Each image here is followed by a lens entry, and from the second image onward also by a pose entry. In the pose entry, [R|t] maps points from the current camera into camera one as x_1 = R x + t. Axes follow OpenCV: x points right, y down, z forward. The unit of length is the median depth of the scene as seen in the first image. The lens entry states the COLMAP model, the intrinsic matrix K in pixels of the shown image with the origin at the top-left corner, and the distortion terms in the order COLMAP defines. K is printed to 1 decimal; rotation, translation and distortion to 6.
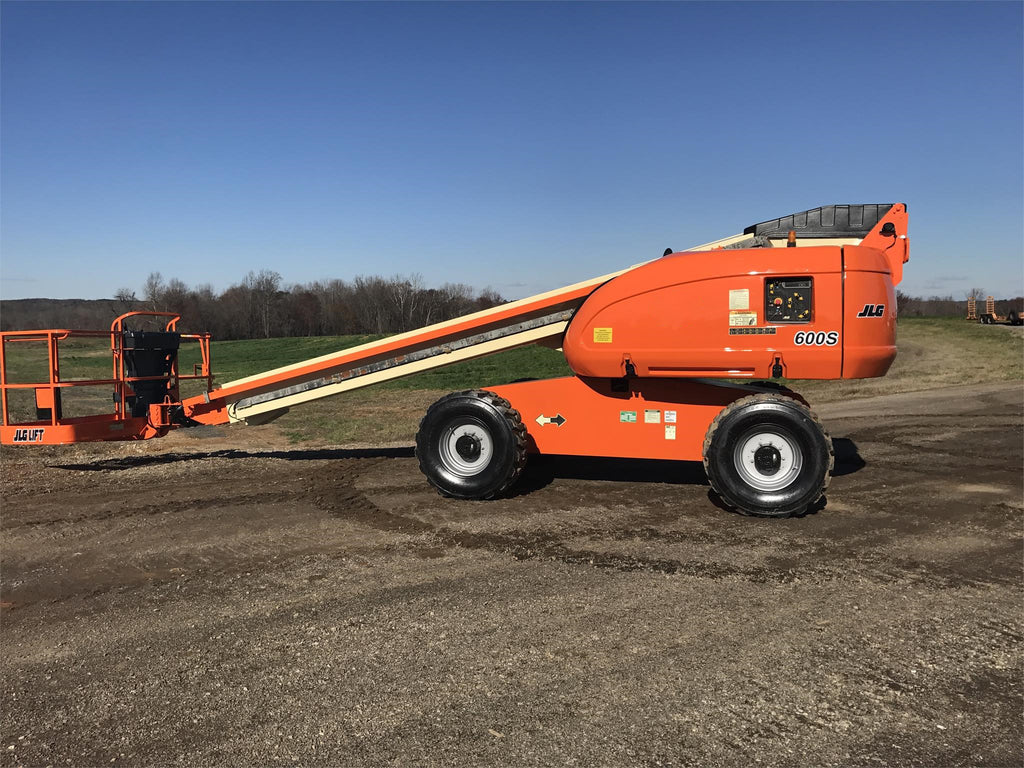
lens RADIAL K [[869.4, 0, 512.3], [0, 869.4, 386.3], [0, 0, 1]] dist [0.019515, 0.002453]
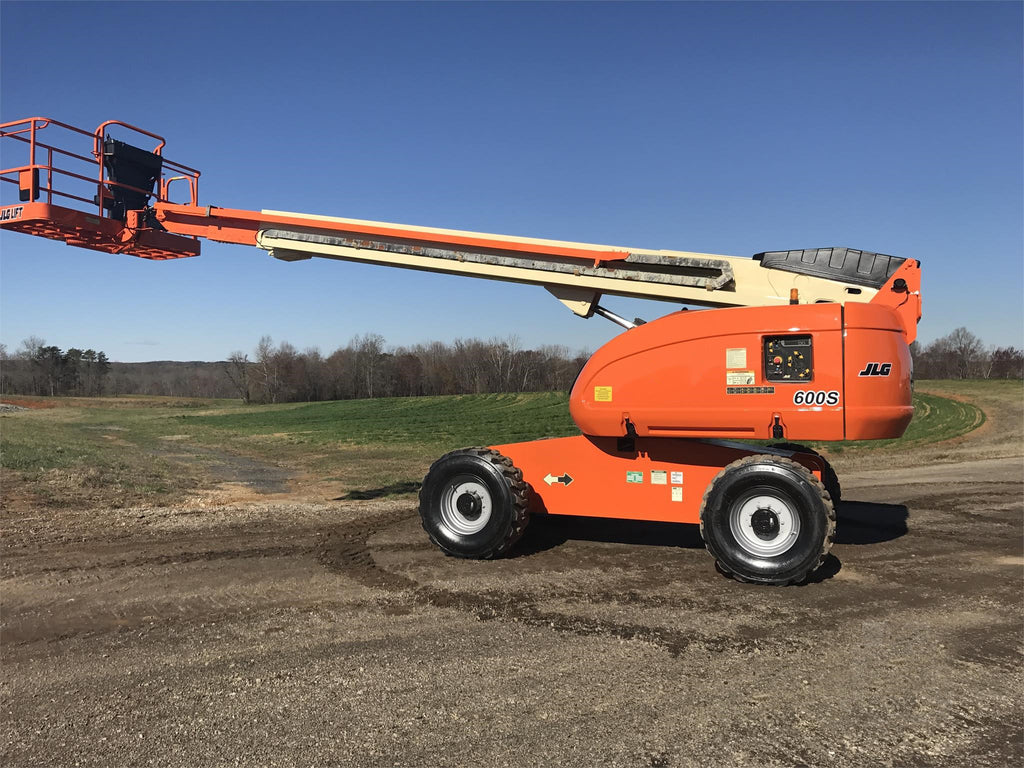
lens RADIAL K [[869.4, 0, 510.7], [0, 869.4, 379.0], [0, 0, 1]] dist [0.019515, 0.002453]
pose [[0.992372, 0.000701, -0.123278, 0.131735], [-0.010385, 0.996905, -0.077925, 0.002880], [0.122842, 0.078611, 0.989308, 0.002212]]
